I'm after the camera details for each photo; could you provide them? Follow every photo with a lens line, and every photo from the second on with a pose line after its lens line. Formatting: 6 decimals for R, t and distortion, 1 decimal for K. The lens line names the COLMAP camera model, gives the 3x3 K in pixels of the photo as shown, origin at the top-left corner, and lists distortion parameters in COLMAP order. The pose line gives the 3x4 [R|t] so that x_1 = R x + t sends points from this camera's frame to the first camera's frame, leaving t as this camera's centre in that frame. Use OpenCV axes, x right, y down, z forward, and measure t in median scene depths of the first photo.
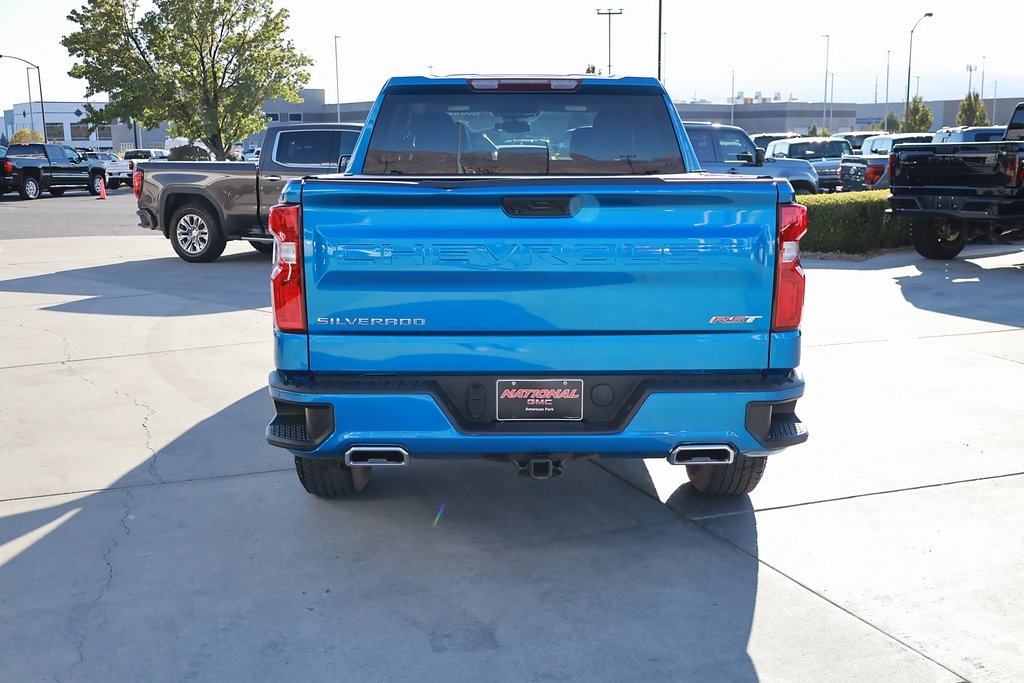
lens RADIAL K [[1063.6, 0, 512.0], [0, 1063.6, 341.5], [0, 0, 1]] dist [0.008789, 0.013926]
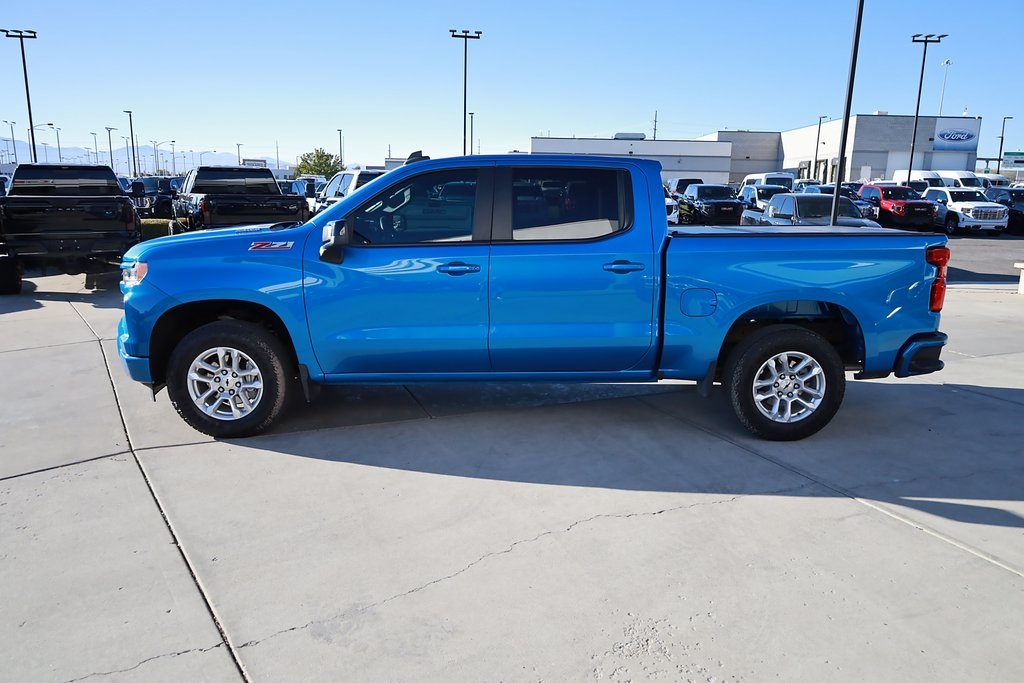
lens RADIAL K [[701.8, 0, 512.0], [0, 701.8, 341.5], [0, 0, 1]] dist [-0.003360, -0.005418]
pose [[0.010099, -0.197742, 0.980202, -1.020327], [0.168833, 0.966516, 0.193242, -0.231326], [-0.985593, 0.163538, 0.043147, 1.180022]]
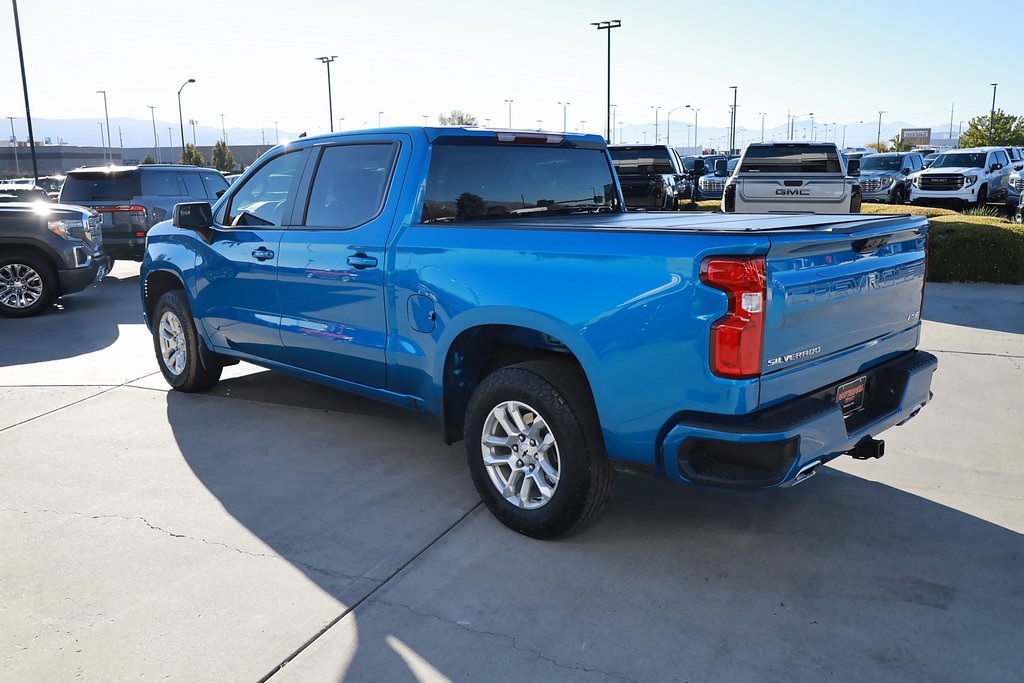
lens RADIAL K [[814.5, 0, 512.0], [0, 814.5, 341.5], [0, 0, 1]] dist [-0.010320, 0.000925]
pose [[0.727603, -0.142600, 0.671014, -0.615150], [0.133800, 0.988870, 0.065065, -0.085919], [-0.672824, 0.042440, 0.738584, 0.380844]]
